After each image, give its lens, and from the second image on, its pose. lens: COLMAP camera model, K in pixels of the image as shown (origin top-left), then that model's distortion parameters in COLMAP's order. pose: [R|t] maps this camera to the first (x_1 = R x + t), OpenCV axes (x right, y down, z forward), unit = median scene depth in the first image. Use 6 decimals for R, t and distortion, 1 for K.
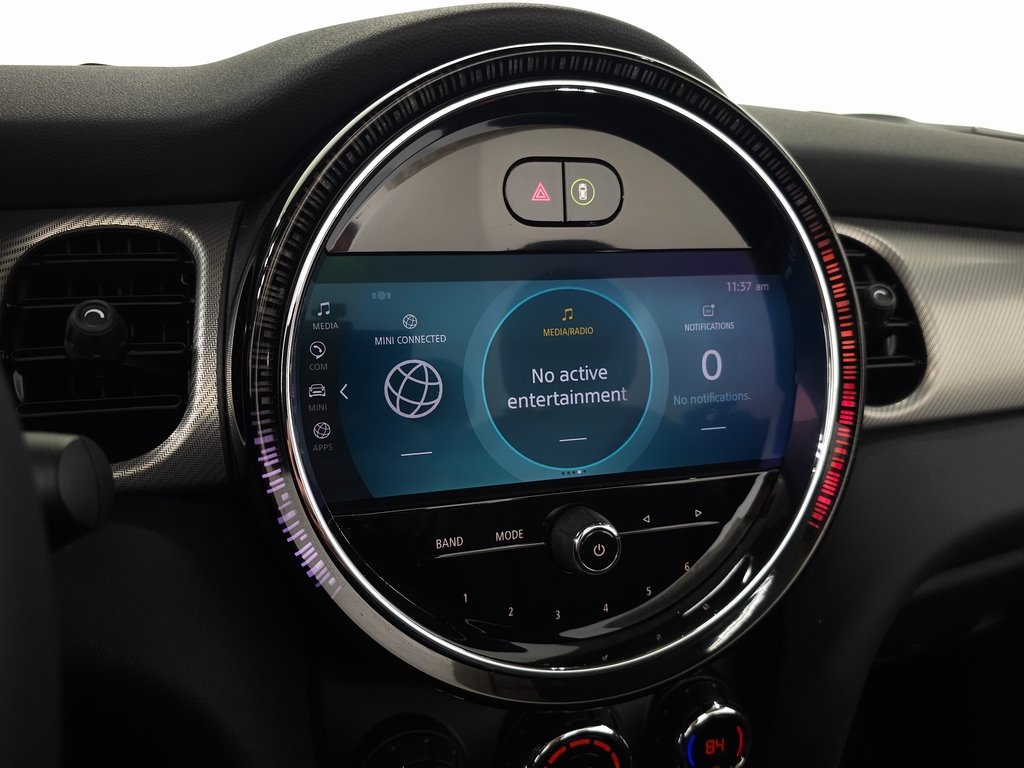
lens RADIAL K [[765.7, 0, 514.1], [0, 765.7, 381.9], [0, 0, 1]] dist [0.018310, -0.027957]
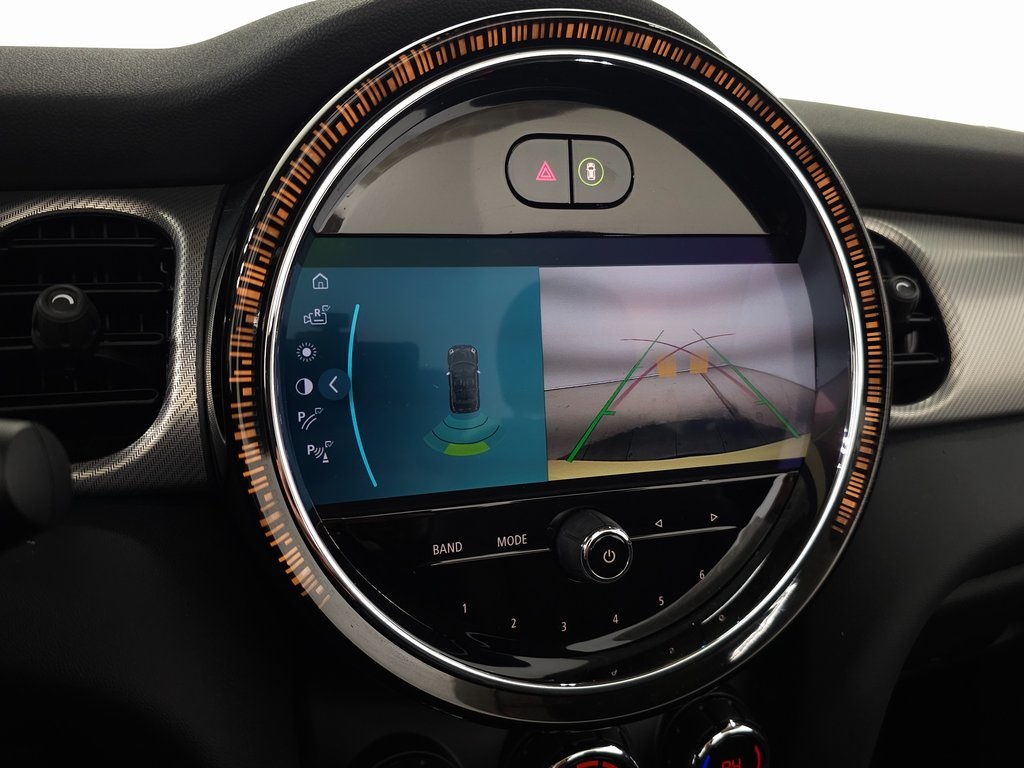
lens RADIAL K [[765.7, 0, 511.8], [0, 765.7, 387.4], [0, 0, 1]] dist [0.018310, -0.027957]
pose [[0.999995, -0.000002, 0.003025, -0.009108], [0.000031, 0.999953, -0.009658, 0.023658], [-0.003025, 0.009658, 0.999949, 0.070030]]
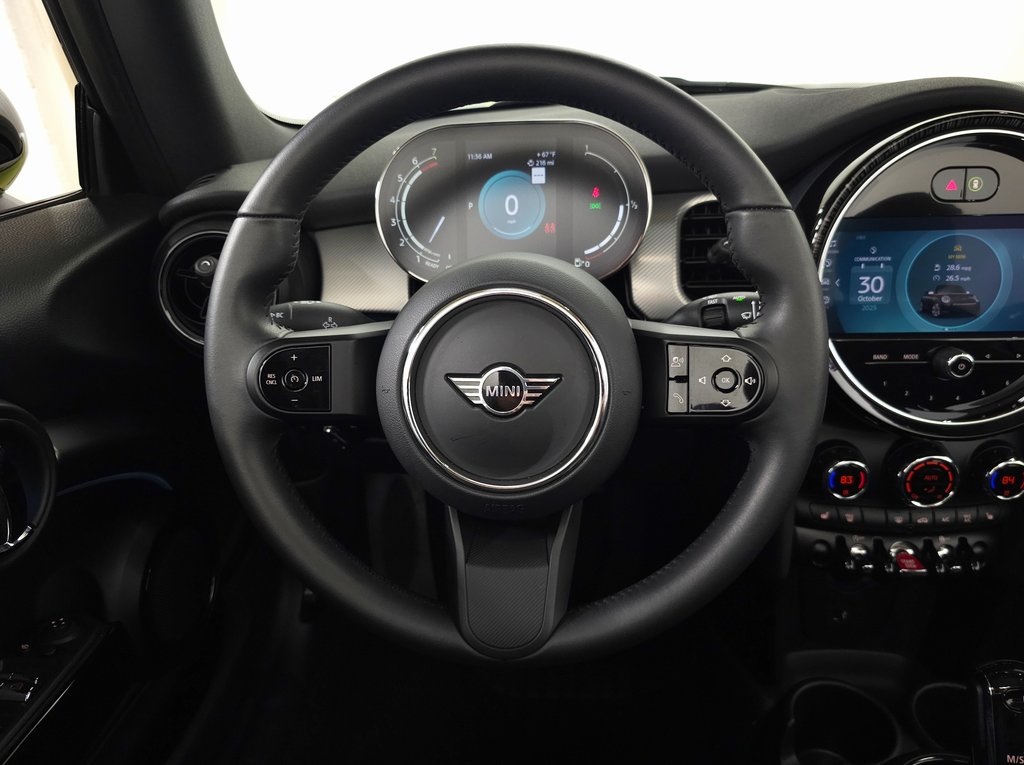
lens RADIAL K [[706.5, 0, 508.8], [0, 706.5, 376.3], [0, 0, 1]] dist [0.004651, -0.014990]
pose [[0.935214, 0.094830, -0.341147, -0.360813], [-0.041522, 0.986193, 0.160307, -0.006878], [0.351639, -0.135756, 0.926240, -1.133199]]
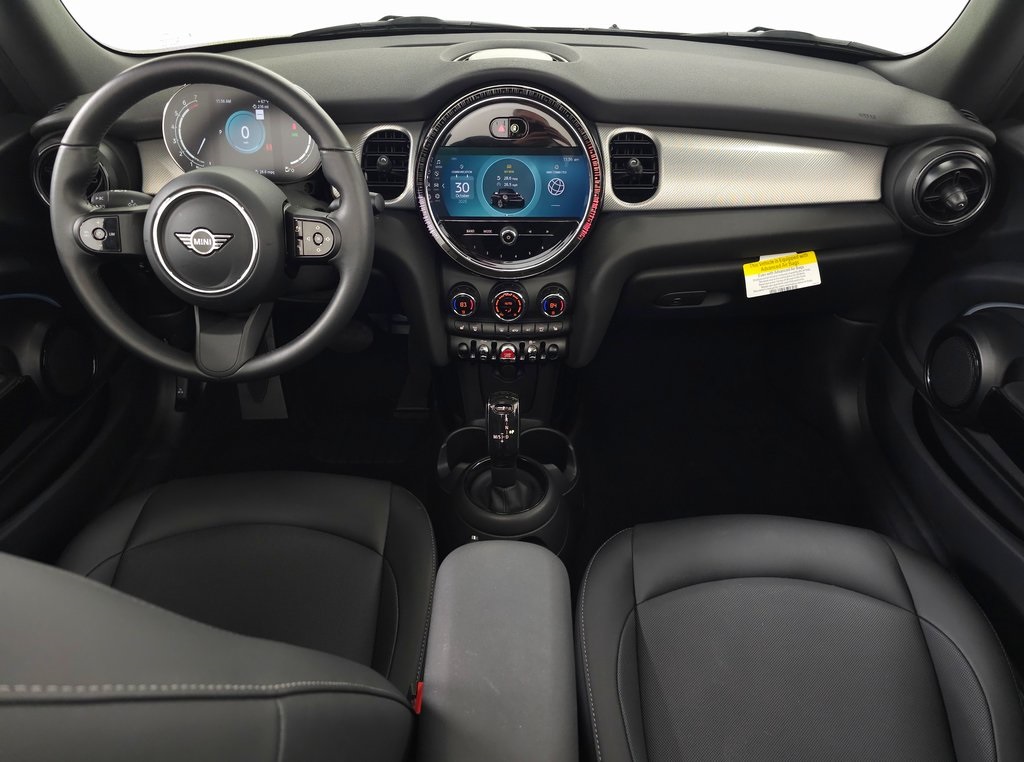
lens RADIAL K [[765.7, 0, 558.9], [0, 765.7, 401.7], [0, 0, 1]] dist [0.018310, -0.027957]
pose [[0.947876, 0.165380, -0.272361, 1.389288], [-0.067311, 0.939398, 0.336156, -0.270190], [0.311449, -0.300301, 0.901565, -2.310348]]
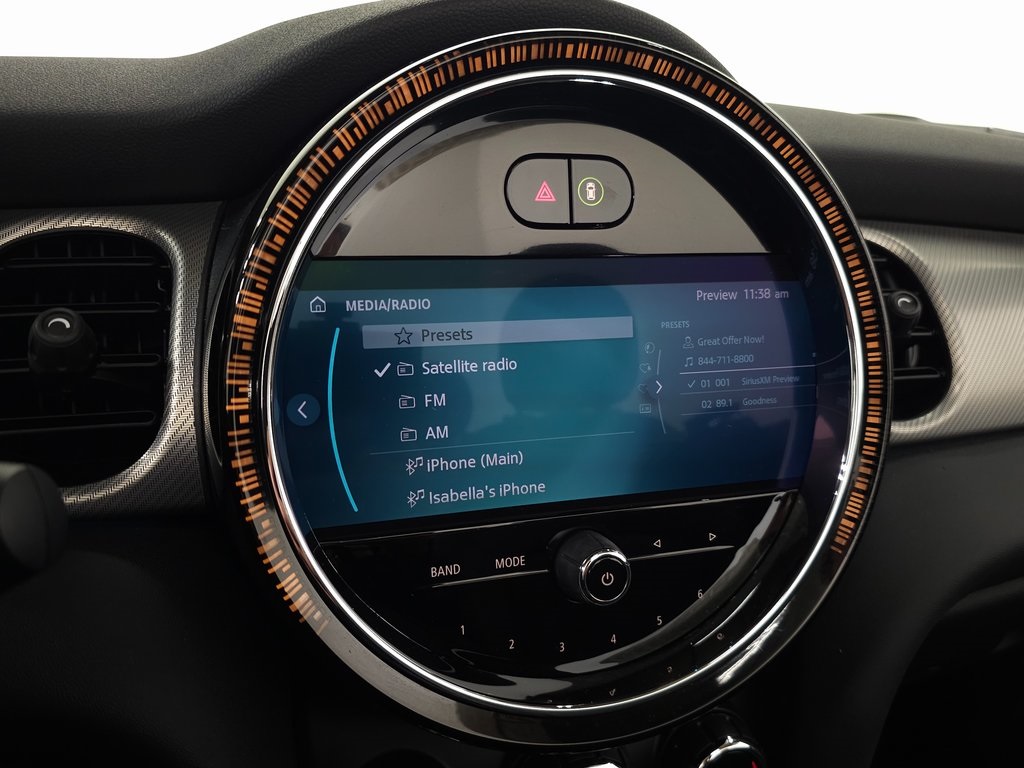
lens RADIAL K [[765.7, 0, 515.2], [0, 765.7, 390.8], [0, 0, 1]] dist [0.018310, -0.027957]
pose [[0.999994, 0.001789, 0.002887, -0.003338], [-0.001813, 0.999965, 0.008152, -0.014832], [-0.002873, -0.008157, 0.999963, 0.072702]]
